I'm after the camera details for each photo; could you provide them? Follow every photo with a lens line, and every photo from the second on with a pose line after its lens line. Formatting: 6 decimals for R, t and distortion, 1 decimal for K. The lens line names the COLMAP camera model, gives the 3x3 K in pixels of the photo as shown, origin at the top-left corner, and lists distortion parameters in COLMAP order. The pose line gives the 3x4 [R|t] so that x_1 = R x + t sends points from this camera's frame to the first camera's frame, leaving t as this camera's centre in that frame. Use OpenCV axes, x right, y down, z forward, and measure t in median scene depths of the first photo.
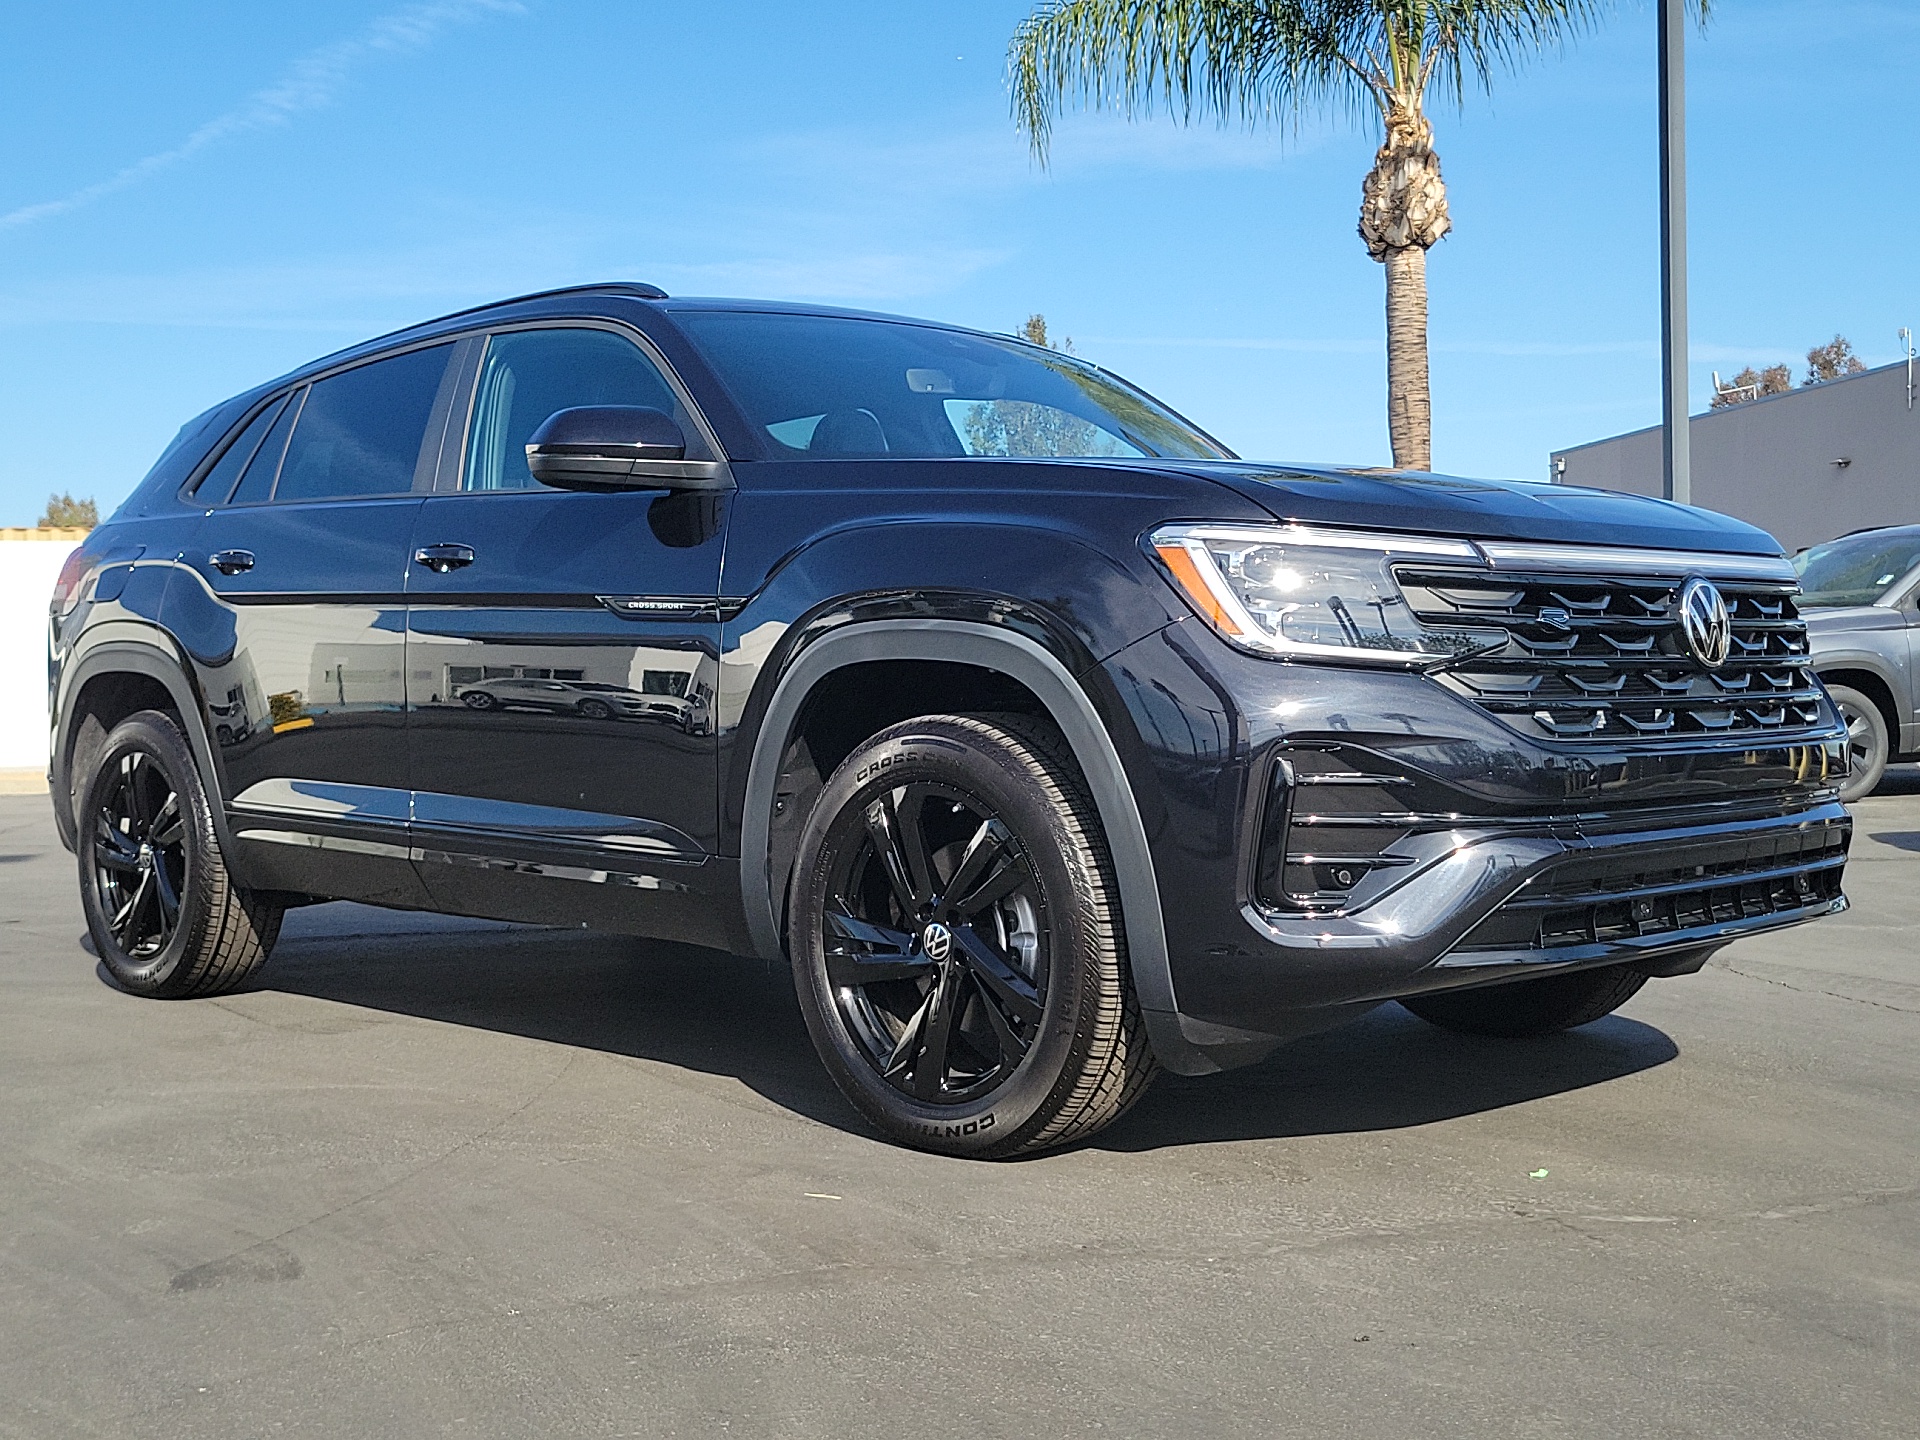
lens RADIAL K [[1710.4, 0, 959.8], [0, 1710.4, 725.7], [0, 0, 1]] dist [0.014135, 0.012502]
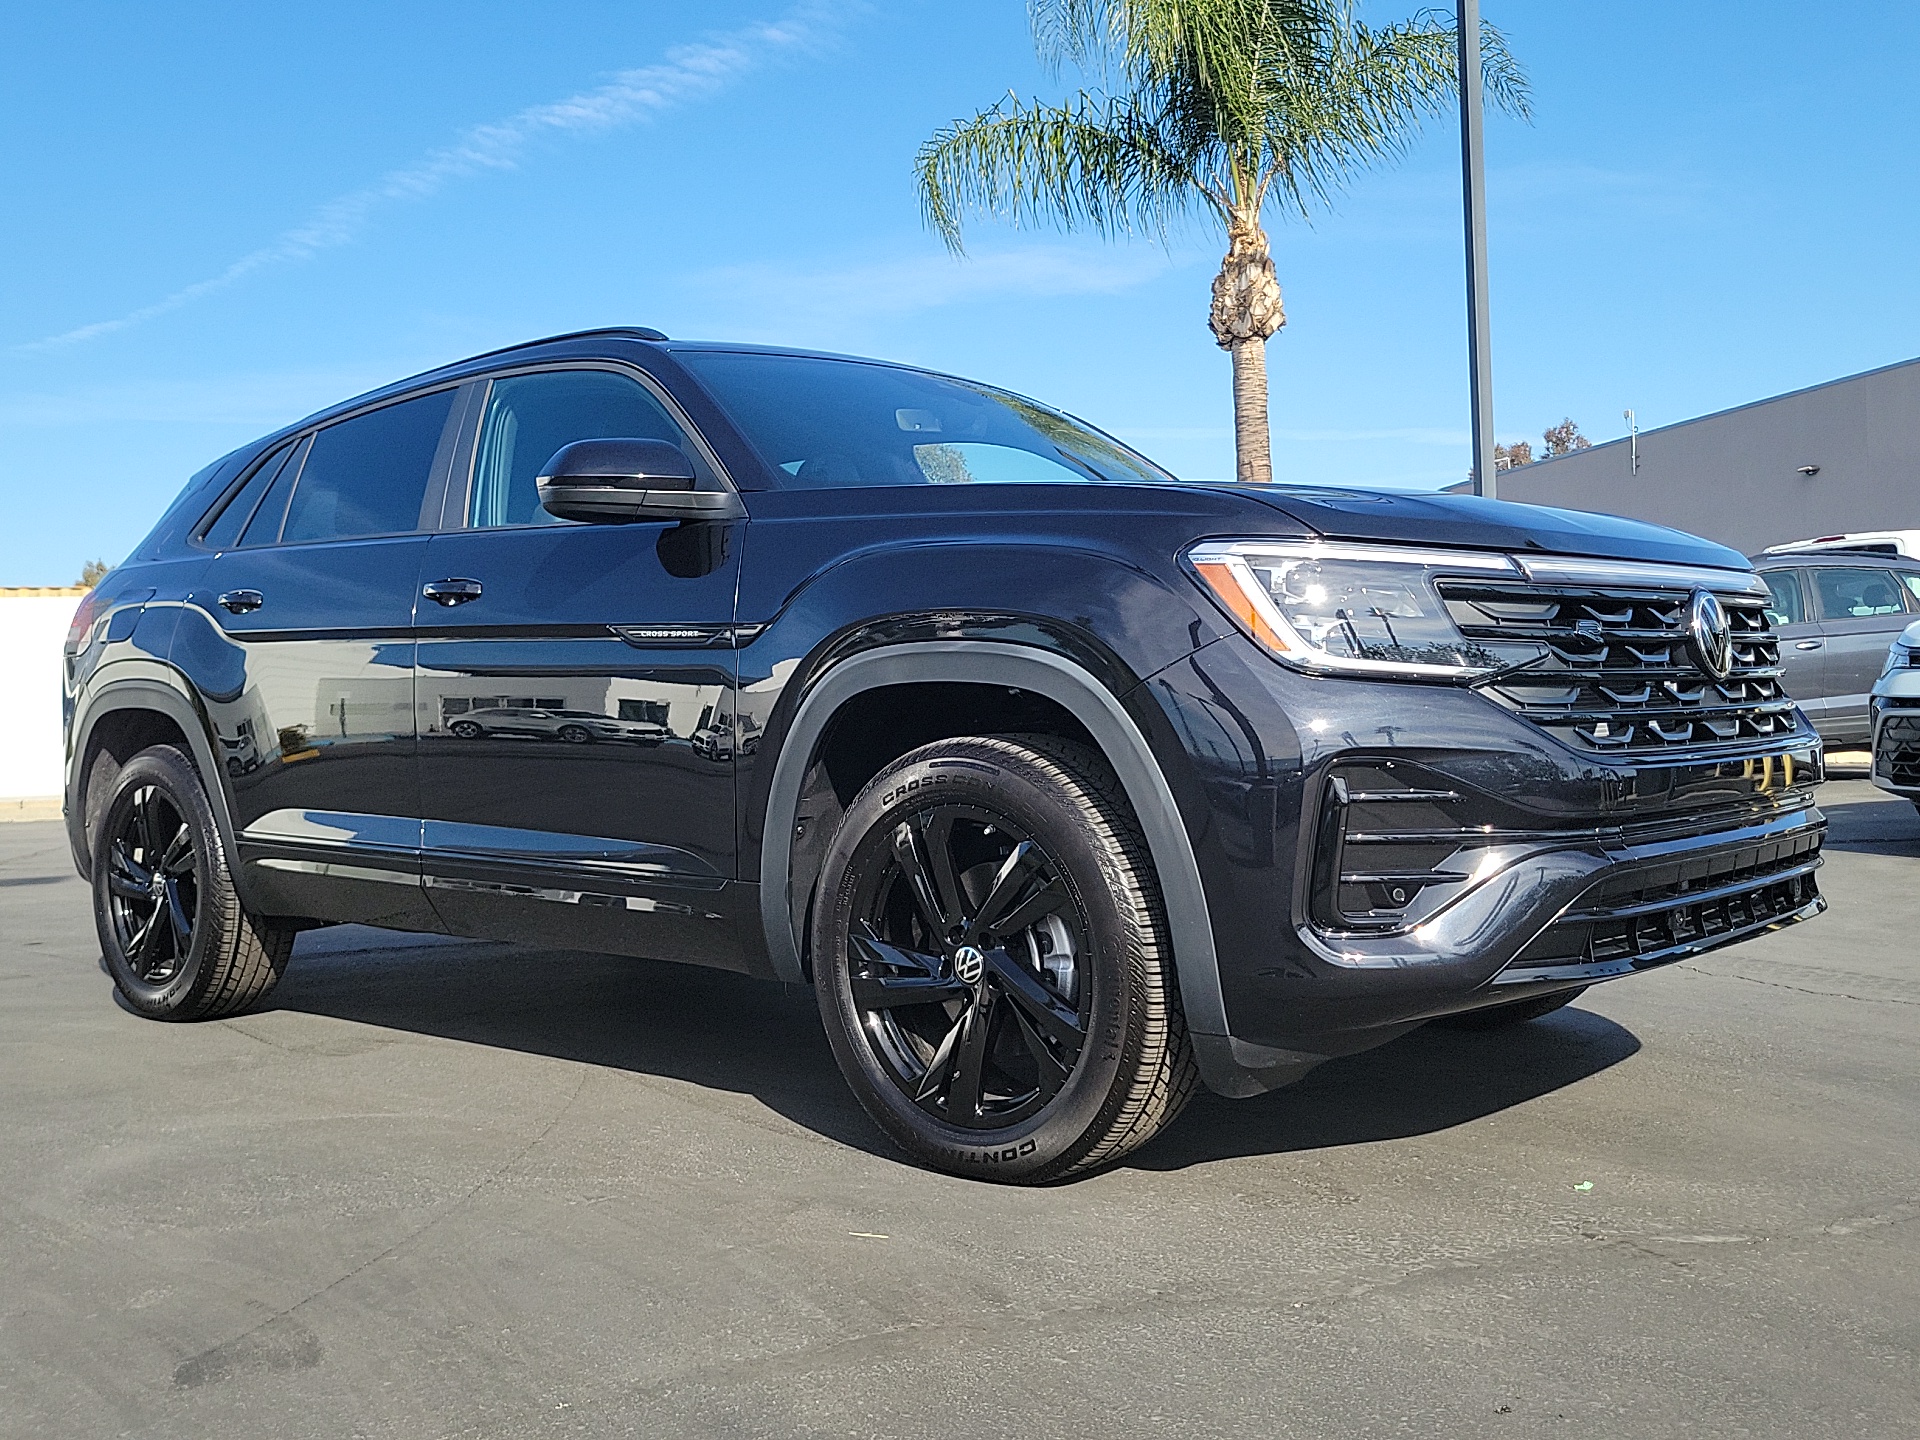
lens RADIAL K [[1454.3, 0, 960.0], [0, 1454.3, 720.0], [0, 0, 1]] dist [0.023163, -0.008249]
pose [[0.998417, -0.016359, 0.053809, -0.060086], [0.017230, 0.999727, -0.015763, -0.002881], [-0.053536, 0.016665, 0.998427, 0.148174]]
